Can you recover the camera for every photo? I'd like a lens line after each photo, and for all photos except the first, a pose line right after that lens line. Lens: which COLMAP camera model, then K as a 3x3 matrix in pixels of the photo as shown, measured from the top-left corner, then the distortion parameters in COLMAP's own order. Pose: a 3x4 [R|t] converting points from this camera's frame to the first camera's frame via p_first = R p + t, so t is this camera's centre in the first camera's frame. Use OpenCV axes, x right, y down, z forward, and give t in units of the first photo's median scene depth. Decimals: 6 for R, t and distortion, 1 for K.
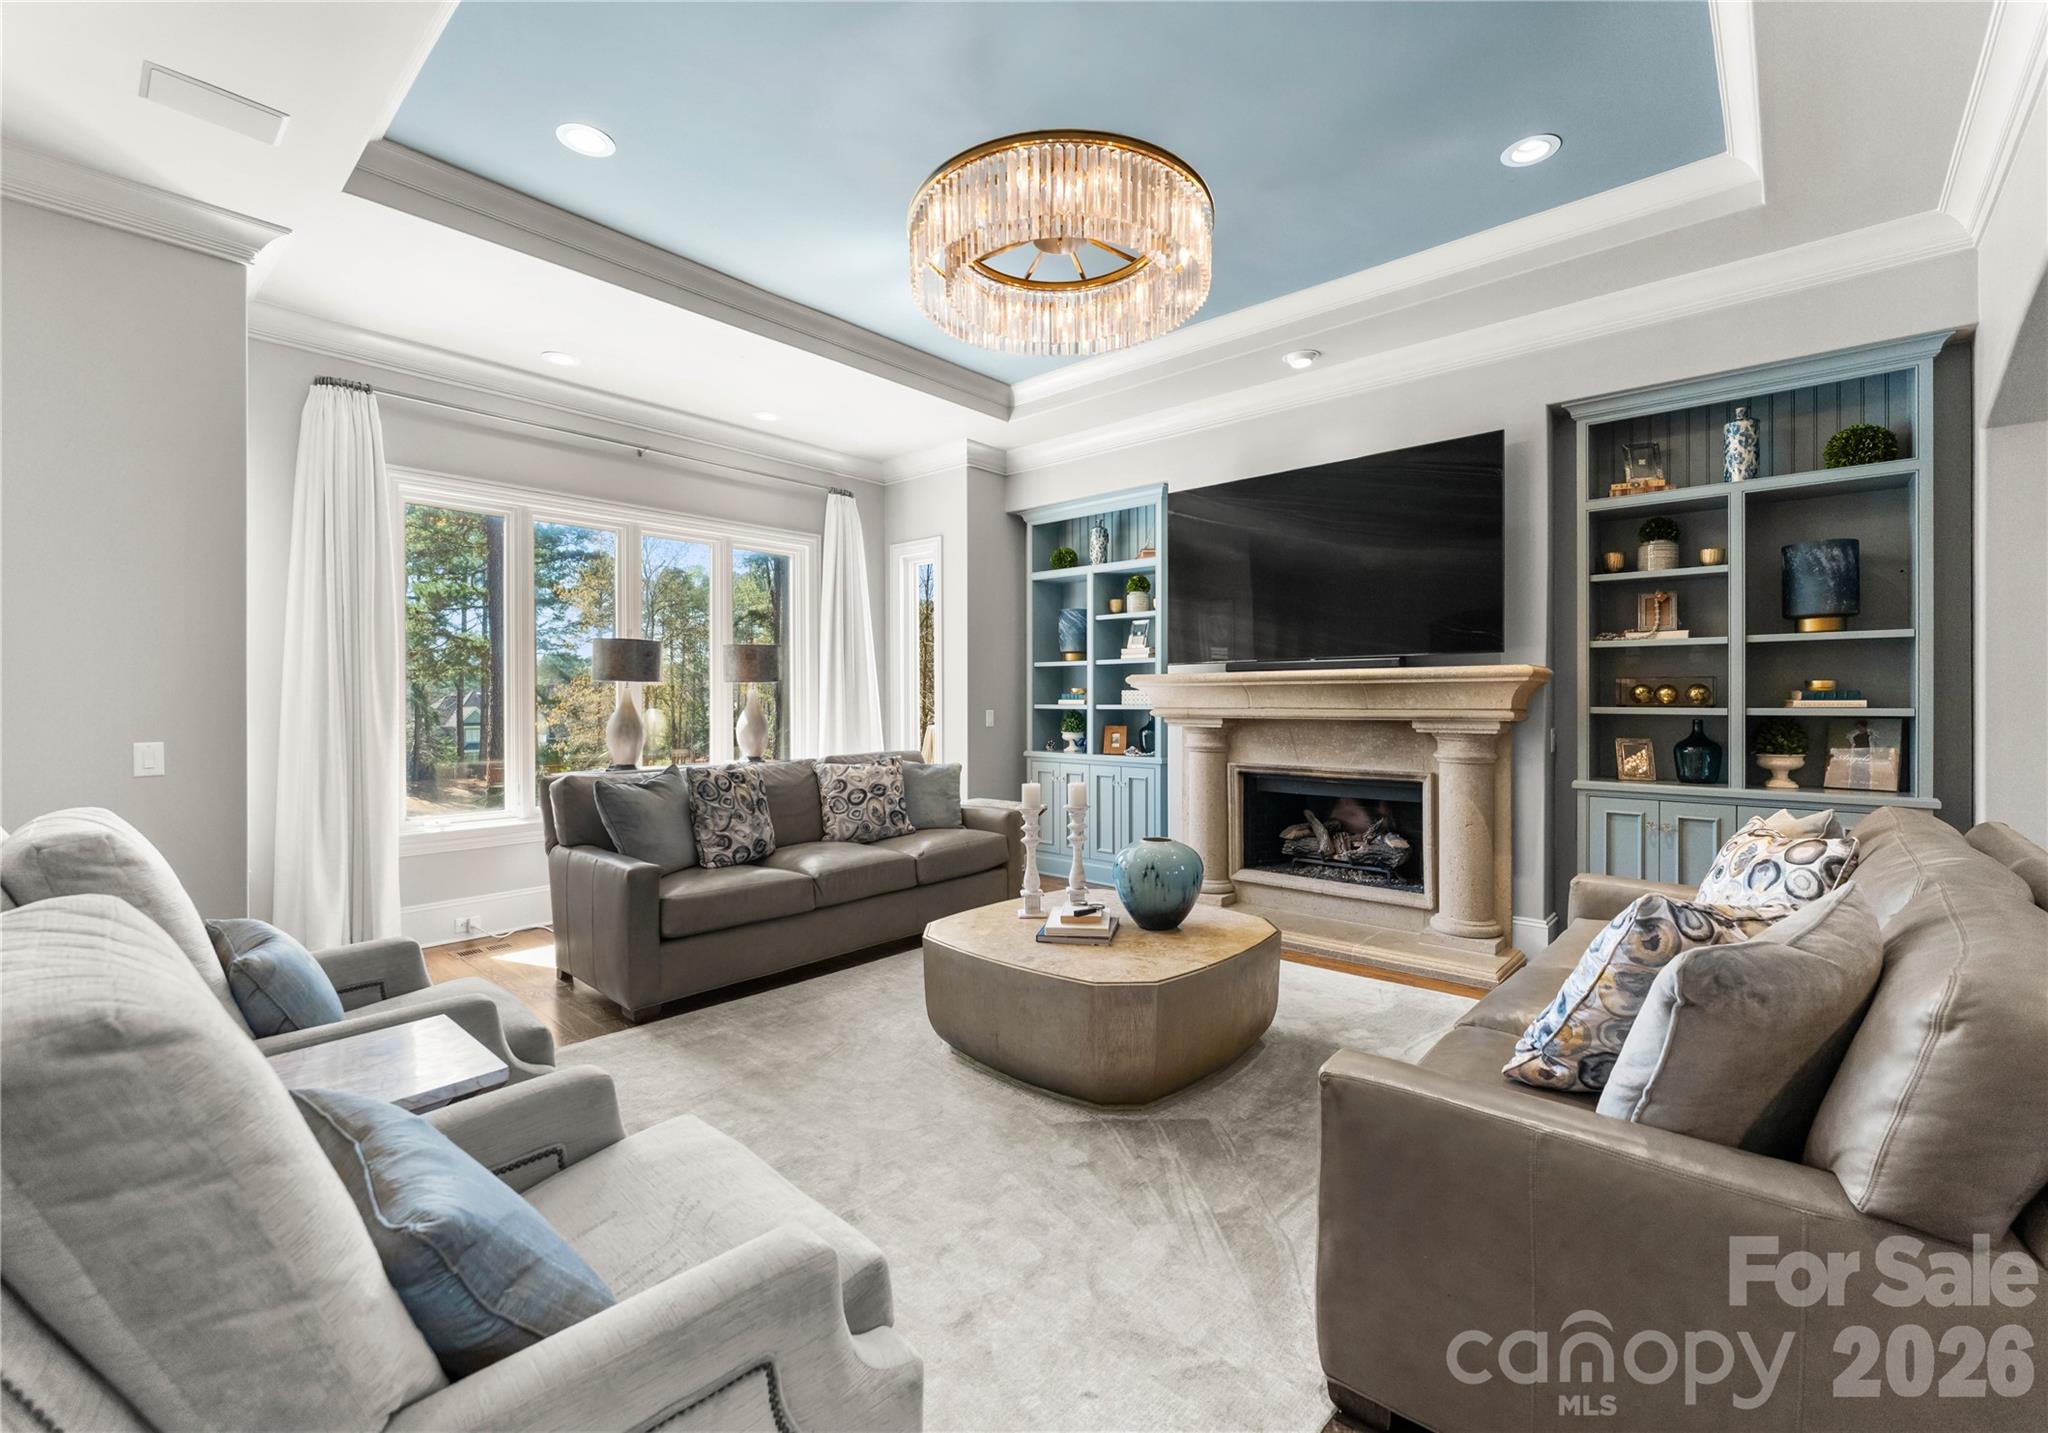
lens RADIAL K [[868.5, 0, 1024.0], [0, 868.5, 716.5], [0, 0, 1]] dist [-0.000603, 0.000063]
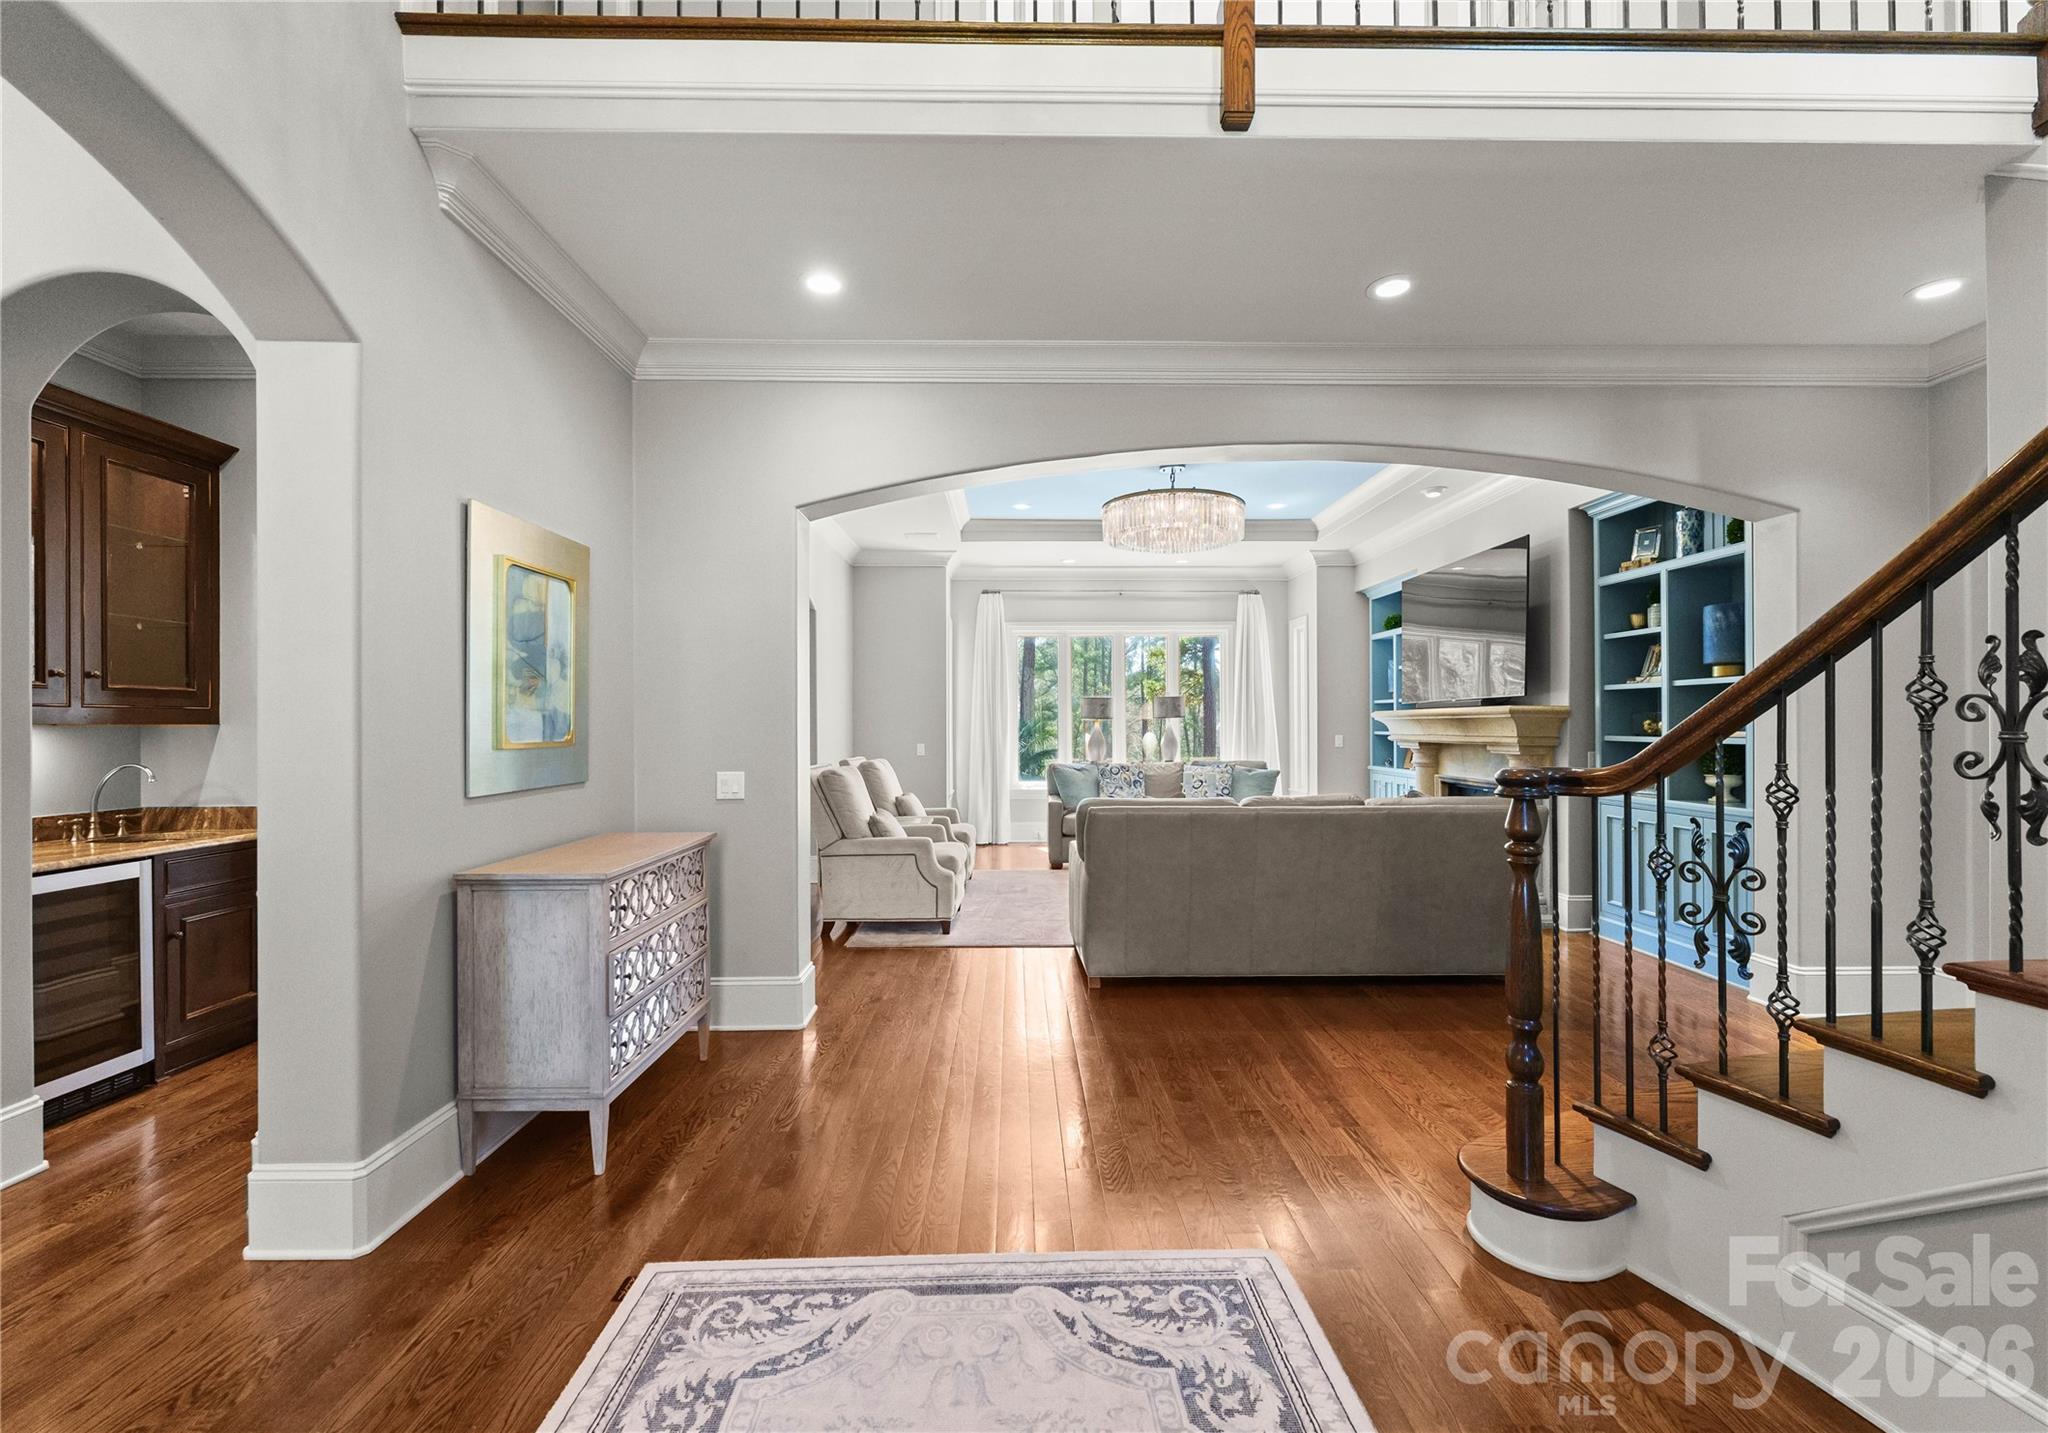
lens RADIAL K [[870.9, 0, 1024.0], [0, 870.9, 716.5], [0, 0, 1]] dist [0.000598, 0.000447]
pose [[0.678707, -0.008972, -0.734355, 0.964688], [-0.006276, 0.999818, -0.018015, -0.009254], [0.734383, 0.016836, 0.678527, -0.498560]]
